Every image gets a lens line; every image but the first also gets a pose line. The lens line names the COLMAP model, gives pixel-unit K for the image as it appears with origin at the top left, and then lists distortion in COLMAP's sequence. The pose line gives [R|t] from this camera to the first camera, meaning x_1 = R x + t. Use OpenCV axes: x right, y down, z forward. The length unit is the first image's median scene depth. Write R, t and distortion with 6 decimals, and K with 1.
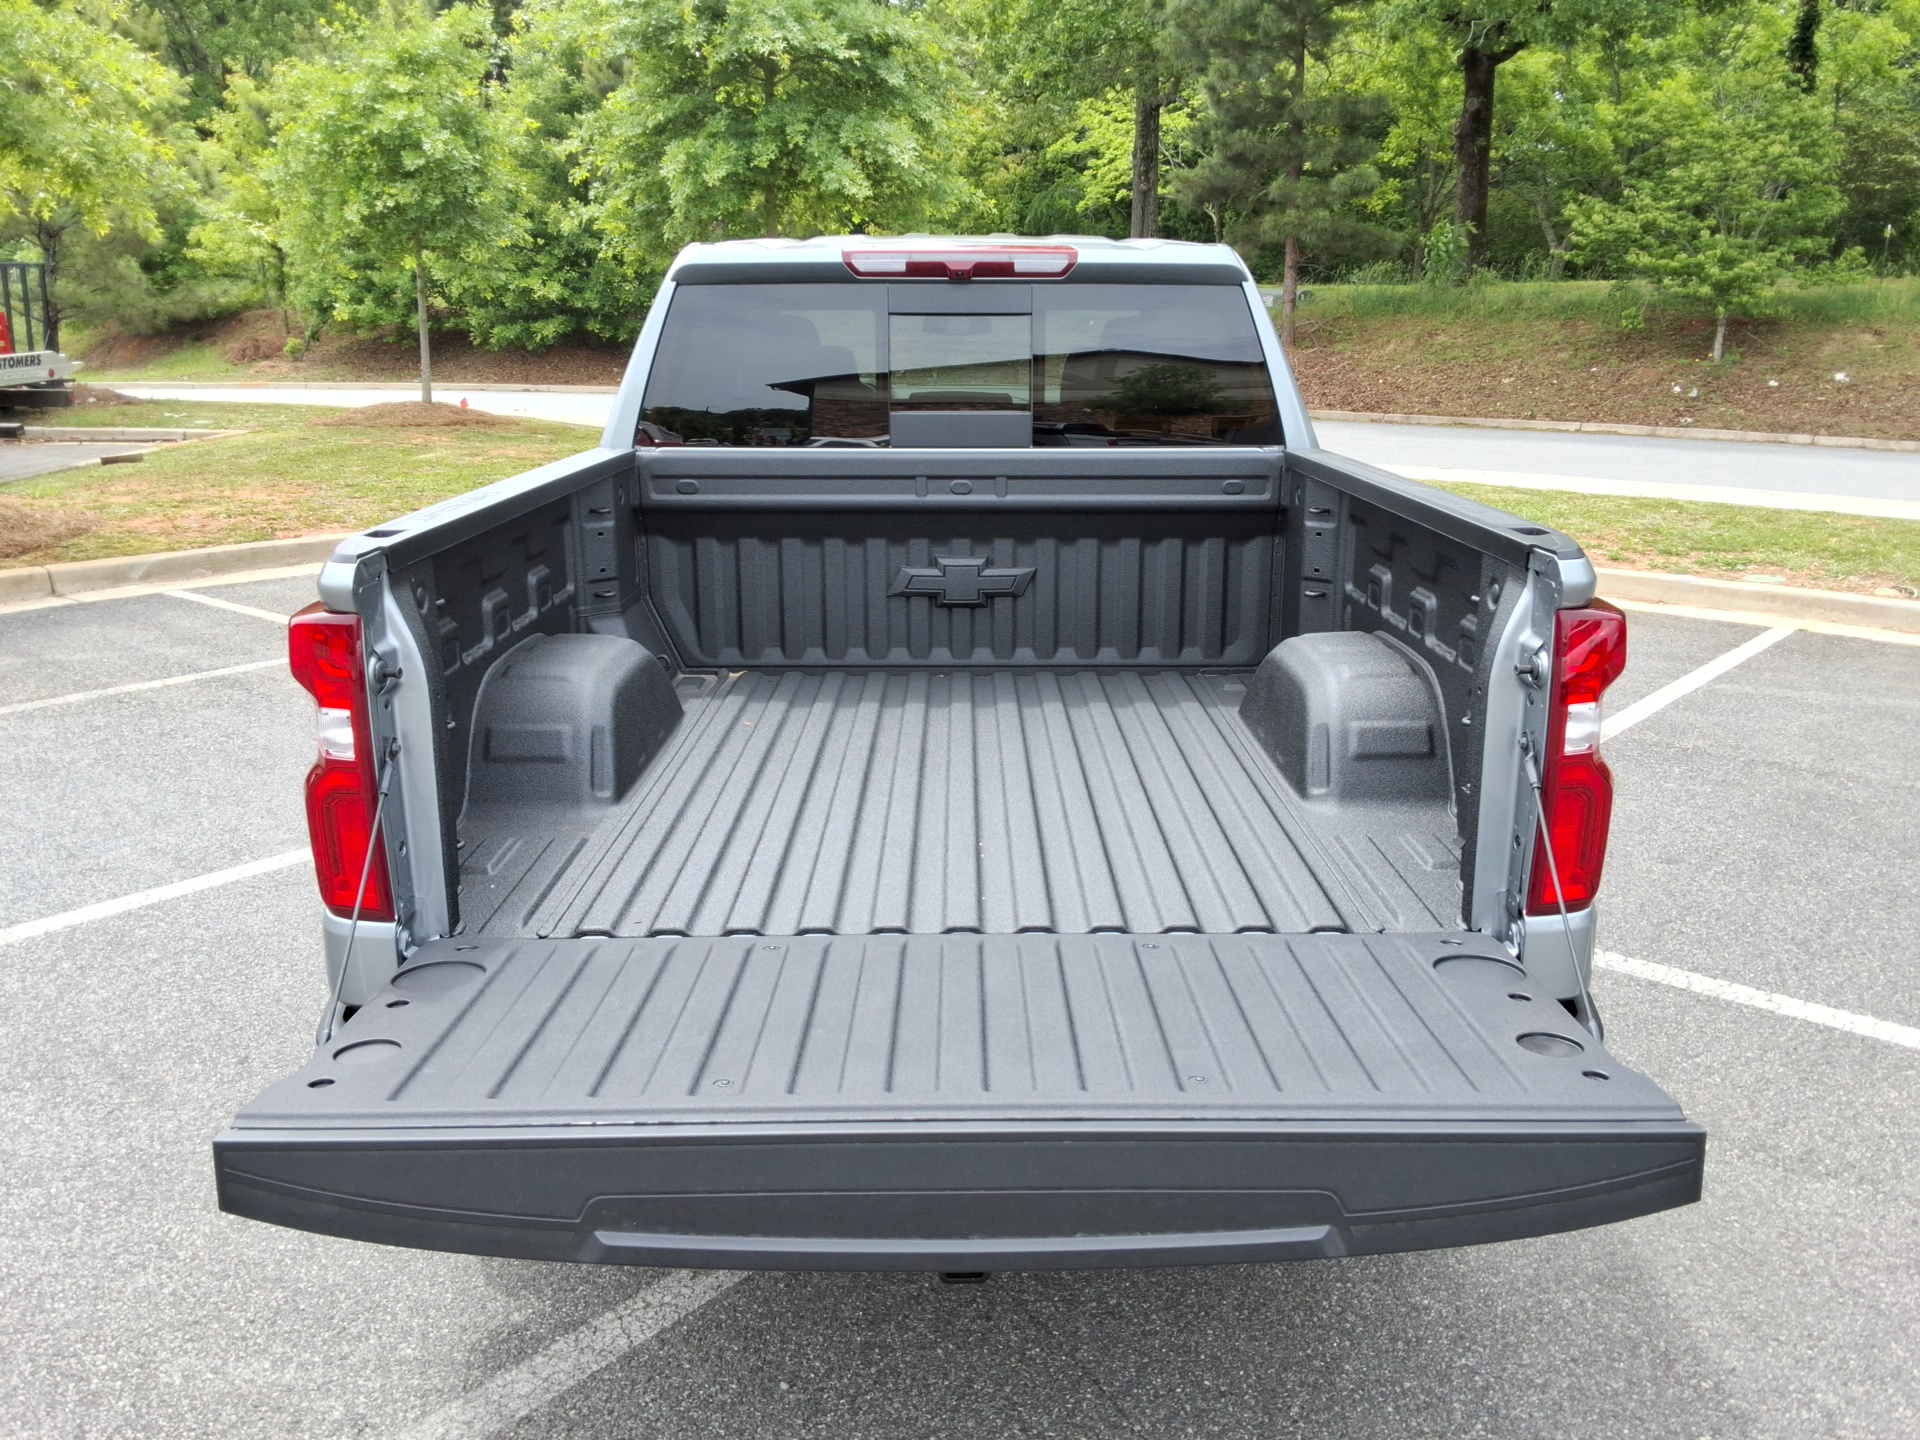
lens RADIAL K [[1544.4, 0, 976.9], [0, 1544.4, 701.8], [0, 0, 1]] dist [0.127225, -0.214100]
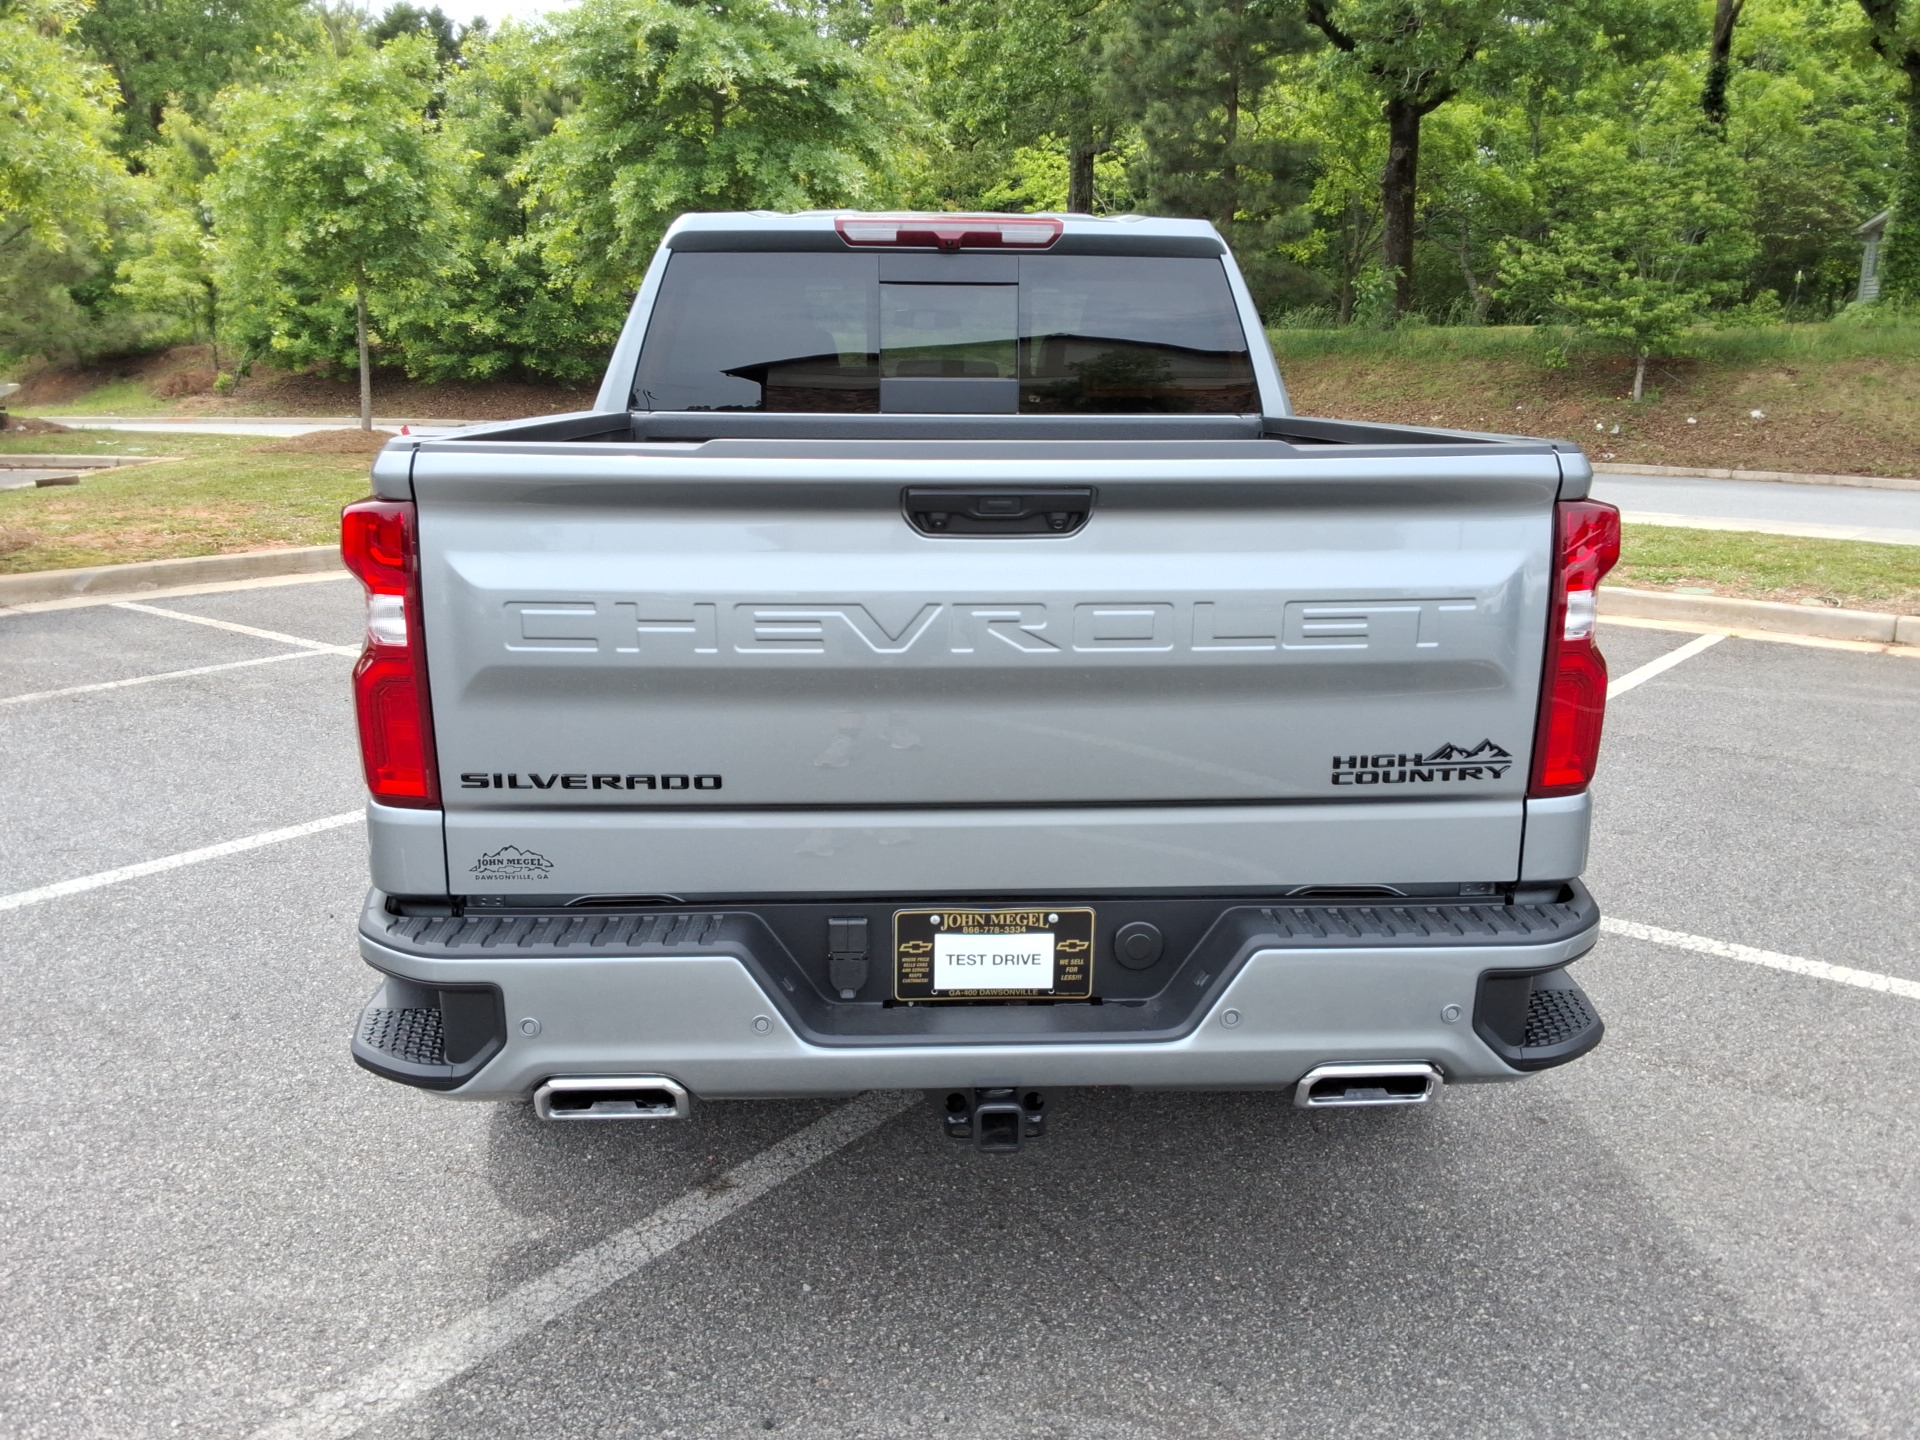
lens RADIAL K [[1544.4, 0, 976.9], [0, 1544.4, 701.8], [0, 0, 1]] dist [0.127225, -0.214100]
pose [[0.999082, -0.002492, 0.042762, -0.010497], [0.003745, 0.999565, -0.029255, 0.016264], [-0.042671, 0.029388, 0.998657, -0.006234]]
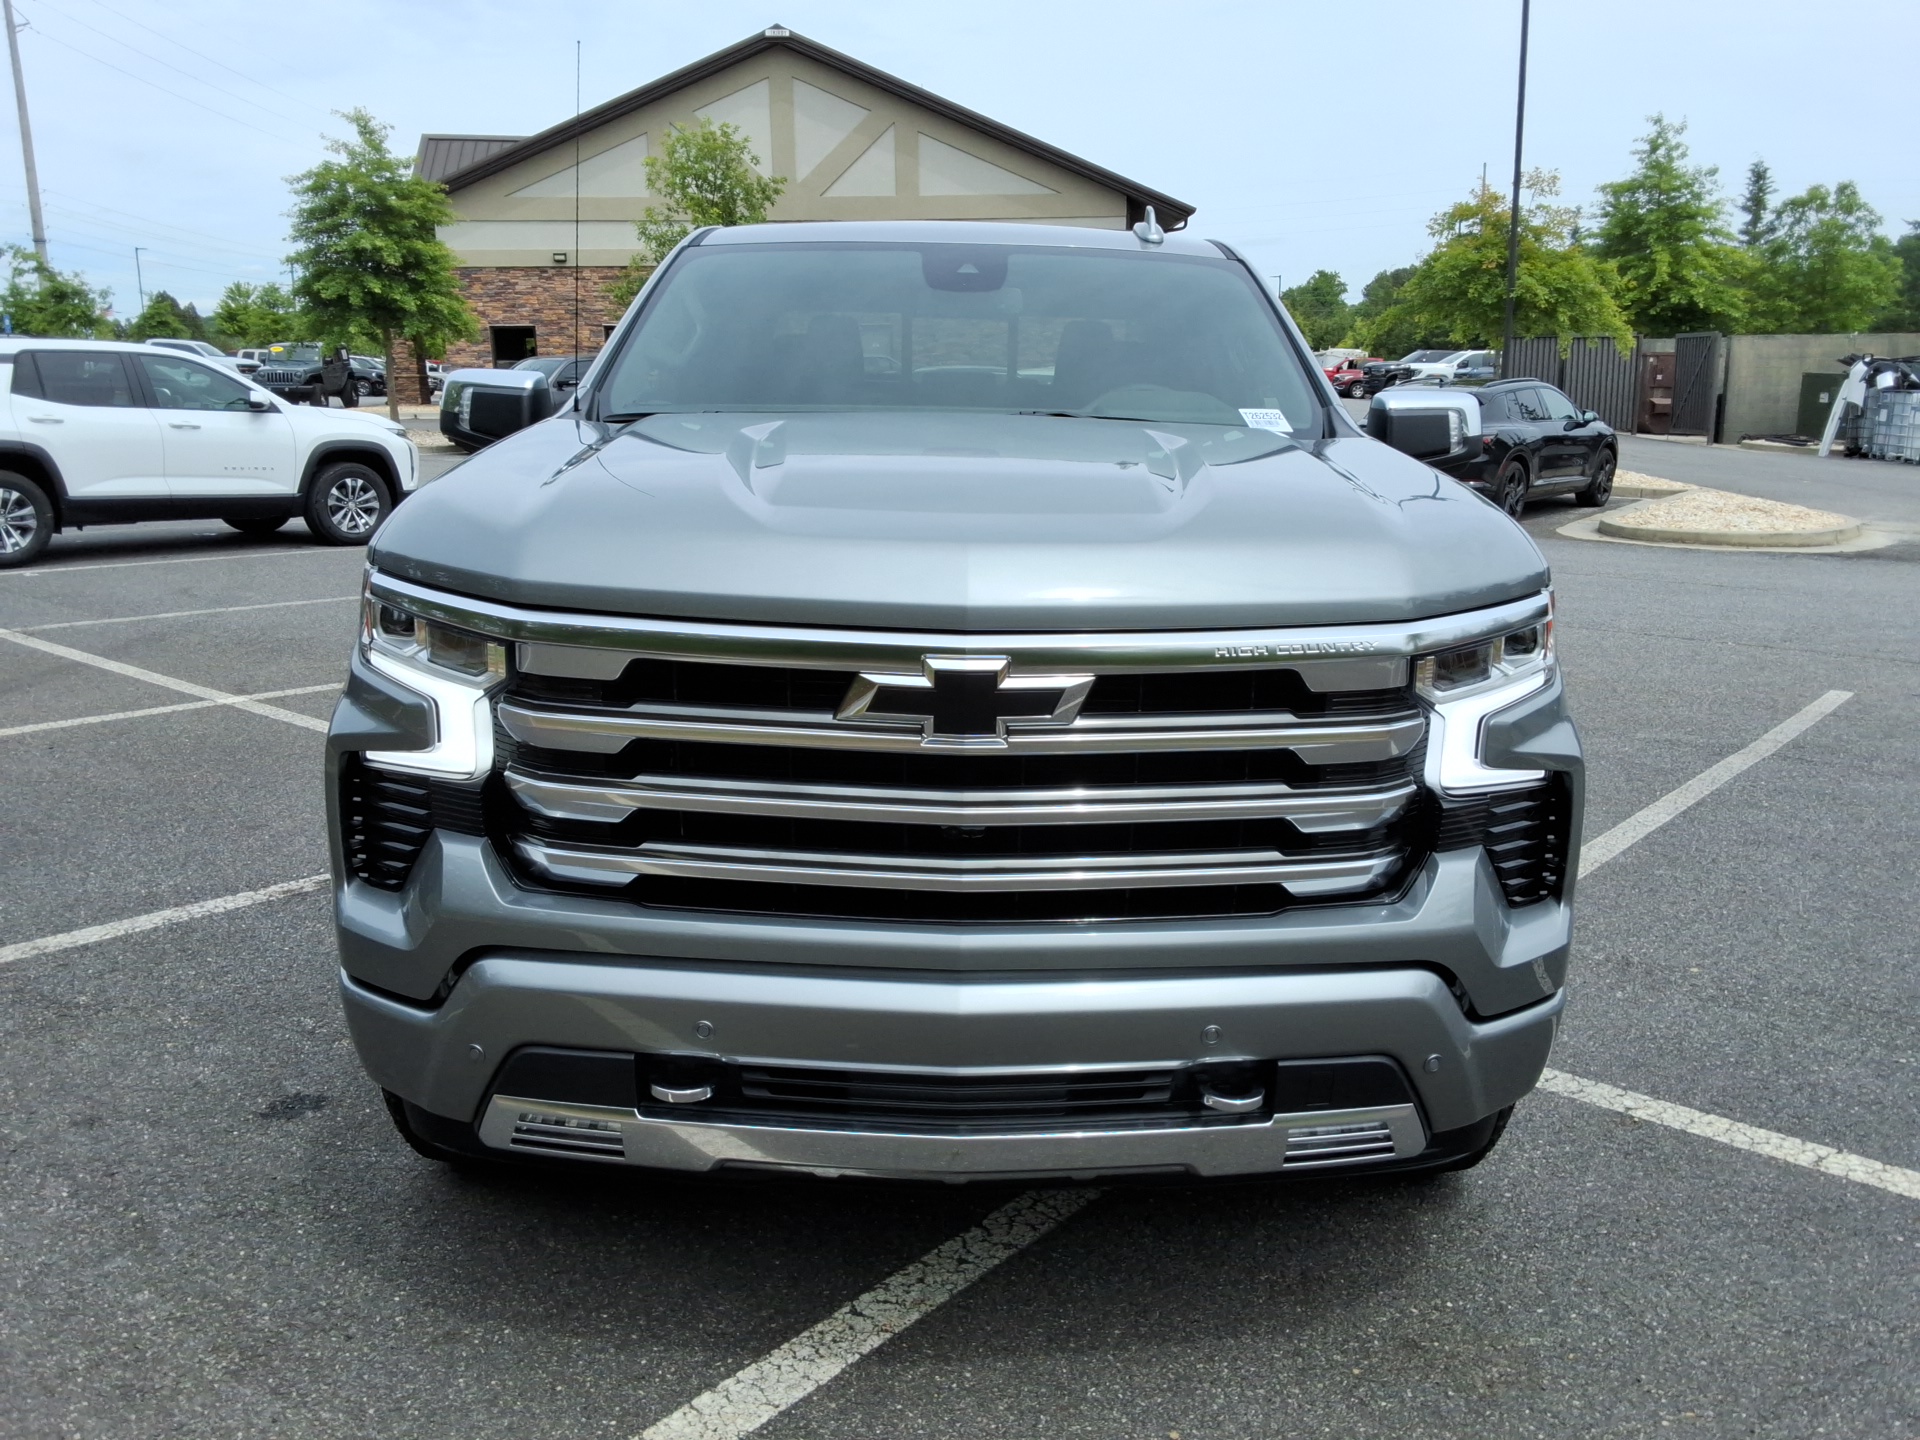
lens RADIAL K [[1544.4, 0, 976.9], [0, 1544.4, 701.8], [0, 0, 1]] dist [0.127225, -0.214100]
pose [[-0.999656, -0.018464, -0.018650, -0.002261], [-0.024741, 0.900057, 0.435069, -0.156984], [0.008753, 0.435380, -0.900204, 0.691919]]
